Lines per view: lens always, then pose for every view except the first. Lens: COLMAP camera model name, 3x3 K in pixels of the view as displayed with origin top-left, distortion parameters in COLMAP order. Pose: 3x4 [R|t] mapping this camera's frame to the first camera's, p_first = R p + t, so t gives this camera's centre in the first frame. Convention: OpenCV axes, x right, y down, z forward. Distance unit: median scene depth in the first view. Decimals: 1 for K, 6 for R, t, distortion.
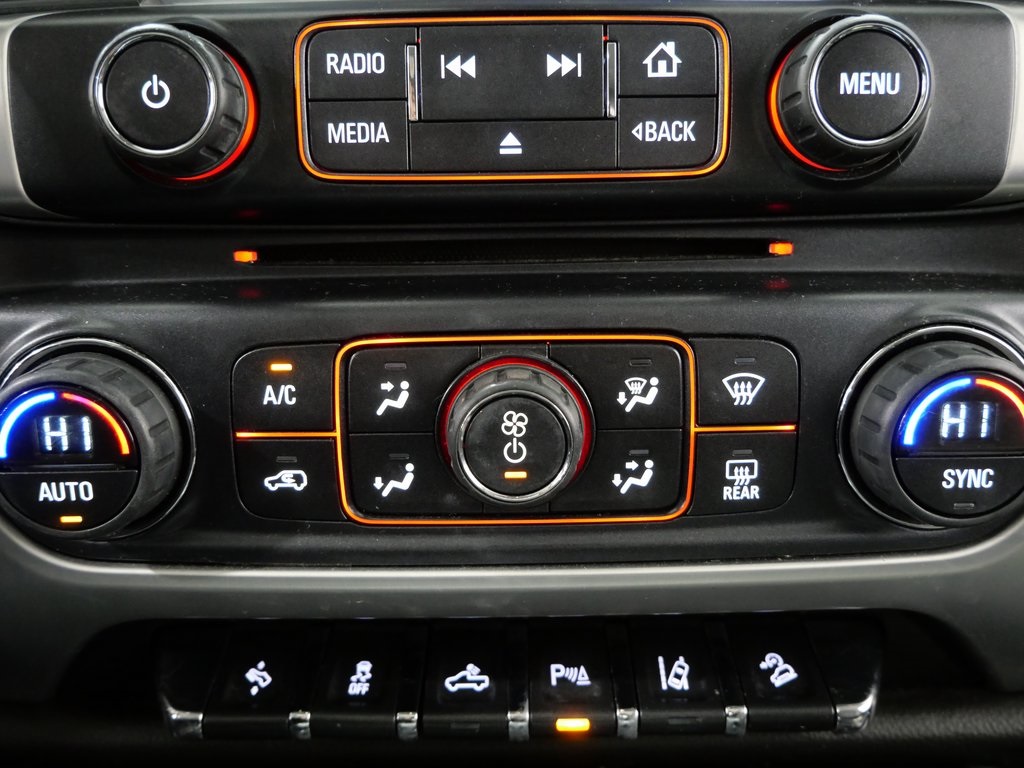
lens RADIAL K [[978.5, 0, 512.0], [0, 978.5, 384.0], [0, 0, 1]] dist [0.003960, -0.008120]
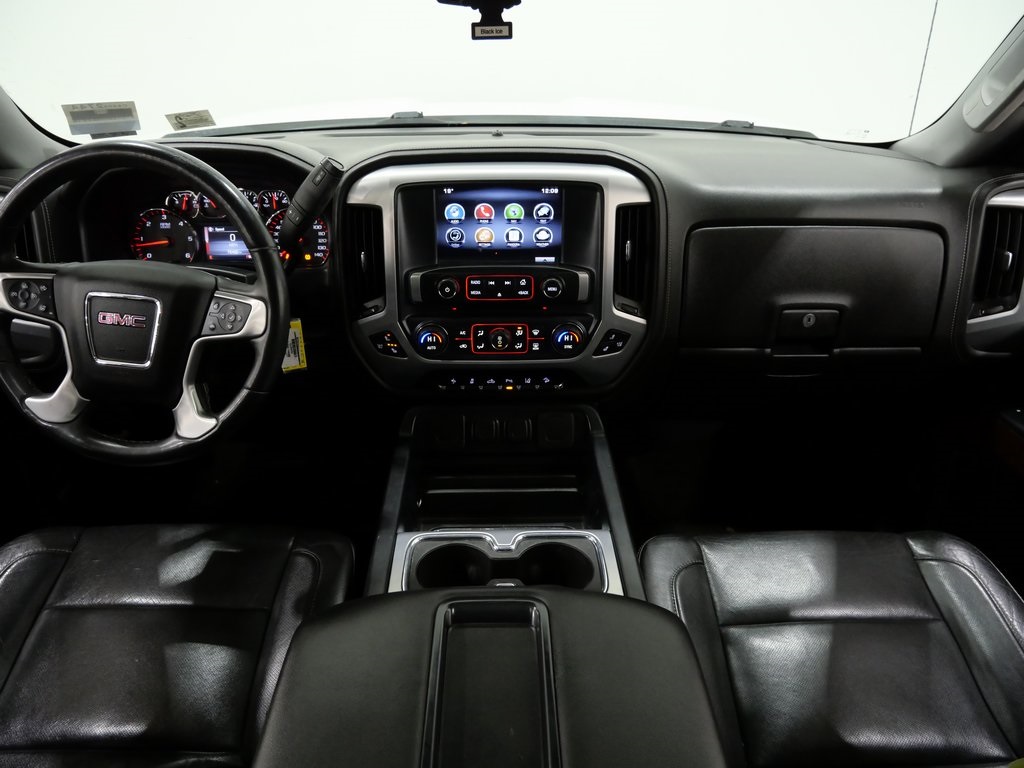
lens RADIAL K [[831.9, 0, 512.0], [0, 831.9, 384.0], [0, 0, 1]] dist [-0.011893, 0.003175]
pose [[0.999844, 0.007080, 0.016194, -0.003150], [-0.009458, 0.988353, 0.151884, -0.496793], [-0.014930, -0.152014, 0.988266, -4.510886]]
